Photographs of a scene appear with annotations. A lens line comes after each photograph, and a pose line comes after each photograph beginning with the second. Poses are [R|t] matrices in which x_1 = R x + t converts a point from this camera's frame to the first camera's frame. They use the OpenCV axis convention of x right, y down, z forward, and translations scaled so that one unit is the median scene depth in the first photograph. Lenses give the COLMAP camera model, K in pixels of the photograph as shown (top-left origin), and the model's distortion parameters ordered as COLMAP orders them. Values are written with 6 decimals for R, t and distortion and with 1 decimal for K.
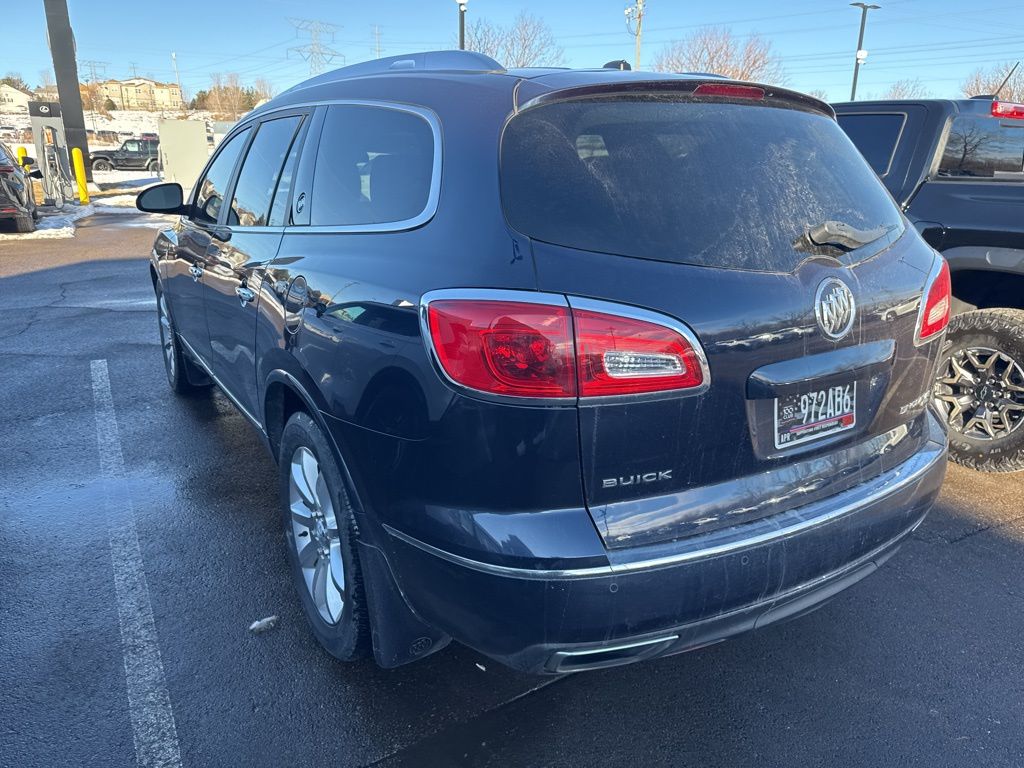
lens RADIAL K [[749.7, 0, 509.9], [0, 749.7, 384.0], [0, 0, 1]] dist [0.019755, -0.013314]
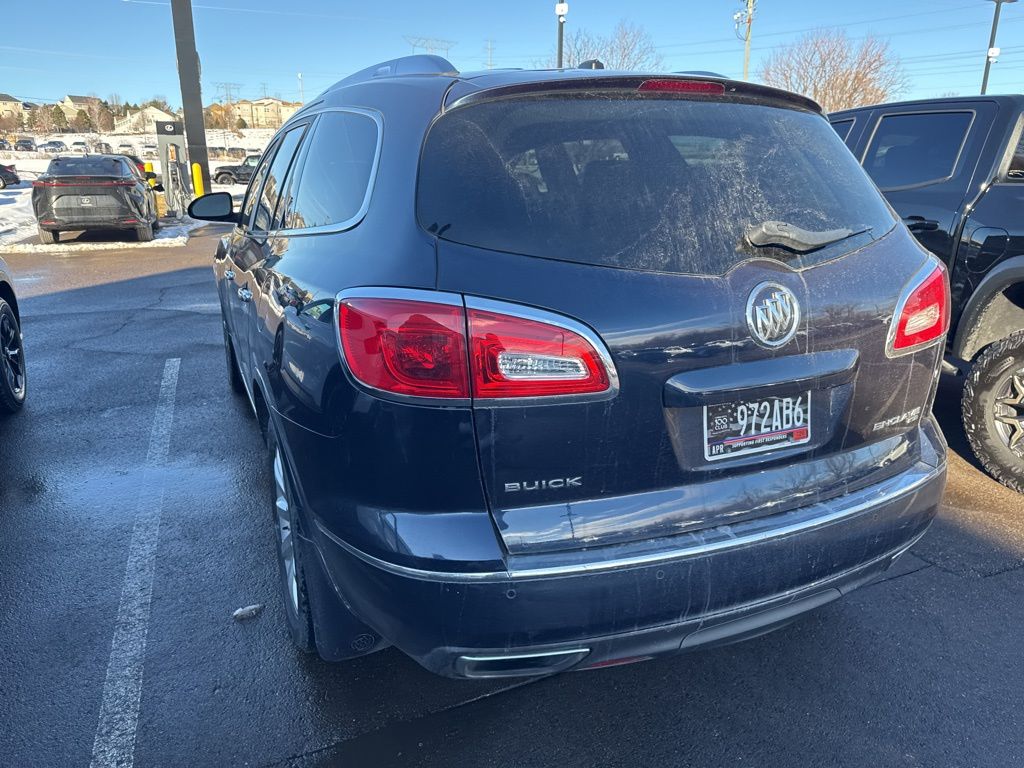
lens RADIAL K [[745.3, 0, 510.5], [0, 745.3, 390.3], [0, 0, 1]] dist [0.032776, -0.026815]
pose [[0.989958, 0.029239, -0.138308, 0.221168], [-0.029972, 0.999546, -0.003221, 0.007064], [0.138150, 0.007334, 0.990384, 0.025945]]
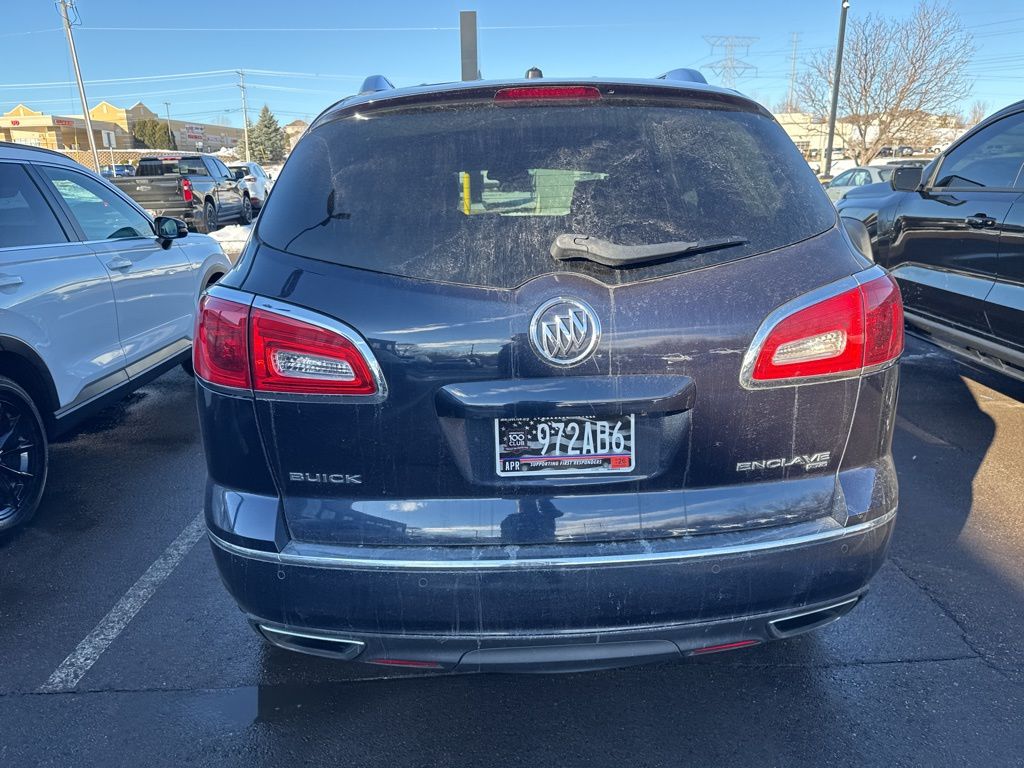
lens RADIAL K [[732.5, 0, 507.7], [0, 732.5, 378.9], [0, 0, 1]] dist [0.117000, -0.135759]
pose [[0.866383, 0.105728, -0.488059, 0.745699], [-0.116393, 0.993167, 0.008532, -0.039884], [0.485626, 0.049414, 0.872769, 0.189404]]
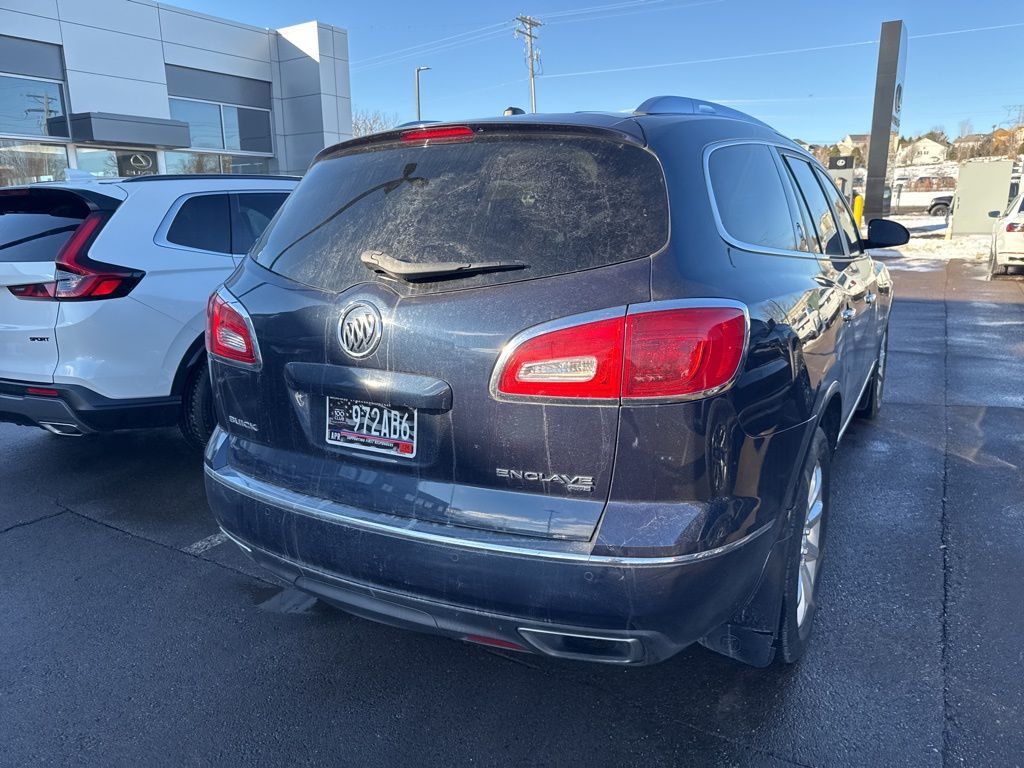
lens RADIAL K [[744.9, 0, 513.7], [0, 744.9, 376.8], [0, 0, 1]] dist [0.030510, -0.021465]
pose [[0.475195, 0.178040, -0.861680, 1.369236], [-0.234537, 0.969512, 0.070979, -0.150372], [0.848046, 0.168367, 0.502464, 0.607089]]
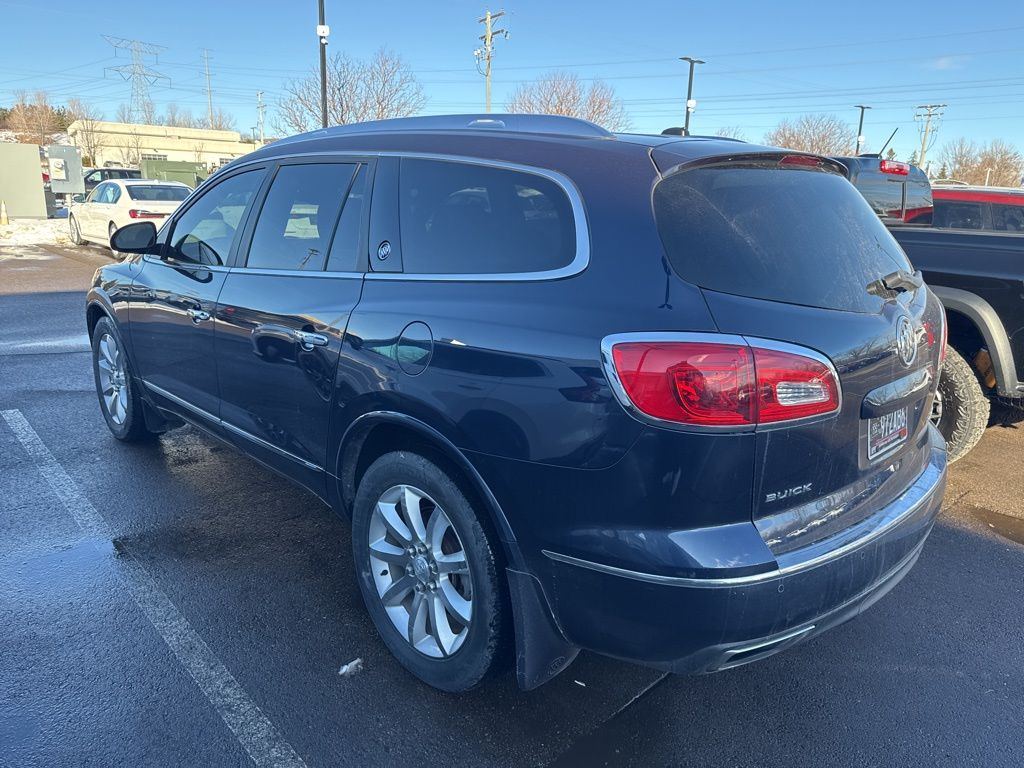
lens RADIAL K [[752.3, 0, 512.6], [0, 752.3, 377.0], [0, 0, 1]] dist [0.020325, -0.008062]
pose [[0.977357, -0.033798, 0.208879, -0.412725], [0.043772, 0.998102, -0.043309, -0.016120], [-0.207018, 0.051471, 0.976982, -0.054397]]
